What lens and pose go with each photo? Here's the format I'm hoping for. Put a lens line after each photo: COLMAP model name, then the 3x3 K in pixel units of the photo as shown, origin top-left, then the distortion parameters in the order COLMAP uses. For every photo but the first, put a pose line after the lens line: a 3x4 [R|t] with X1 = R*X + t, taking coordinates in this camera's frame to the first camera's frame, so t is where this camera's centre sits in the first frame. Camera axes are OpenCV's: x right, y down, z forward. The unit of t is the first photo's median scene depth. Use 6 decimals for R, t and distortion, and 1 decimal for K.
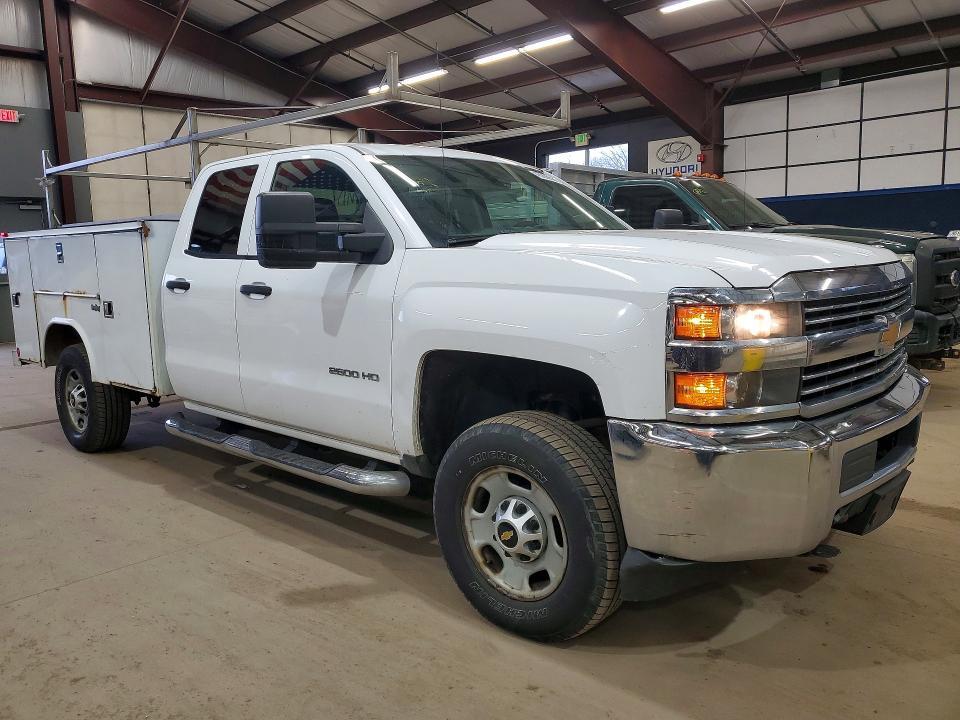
lens RADIAL K [[775.8, 0, 505.3], [0, 775.8, 359.2], [0, 0, 1]] dist [0.001713, -0.002452]
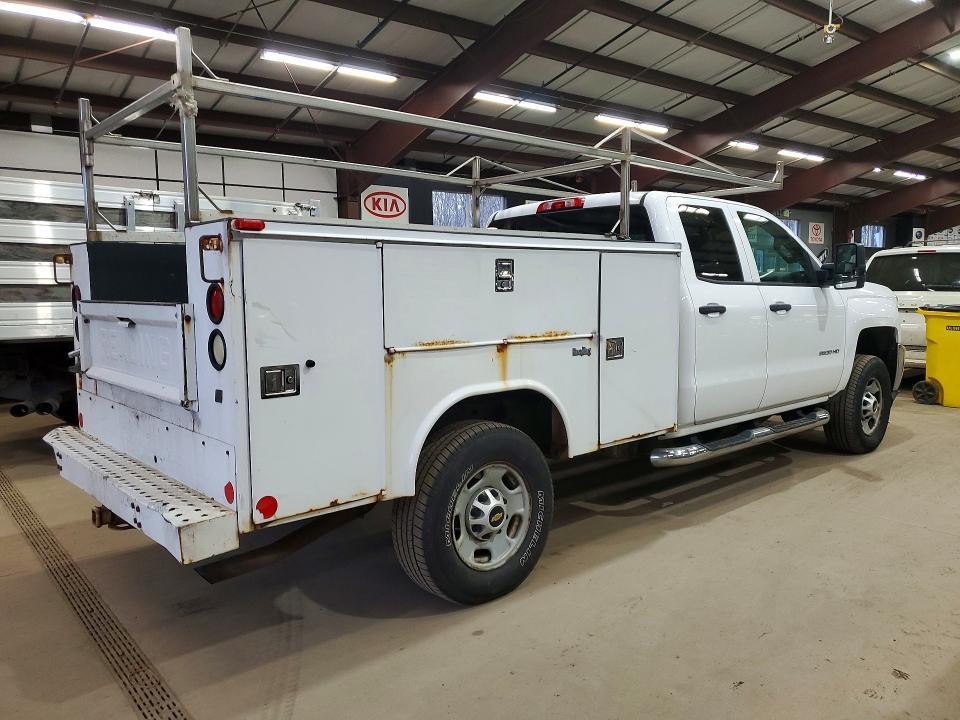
lens RADIAL K [[775.8, 0, 505.3], [0, 775.8, 359.2], [0, 0, 1]] dist [0.001713, -0.002452]
pose [[0.064270, -0.086123, 0.994209, -1.440350], [0.131894, 0.988262, 0.077082, -0.142092], [-0.989178, 0.126176, 0.074875, 1.174738]]
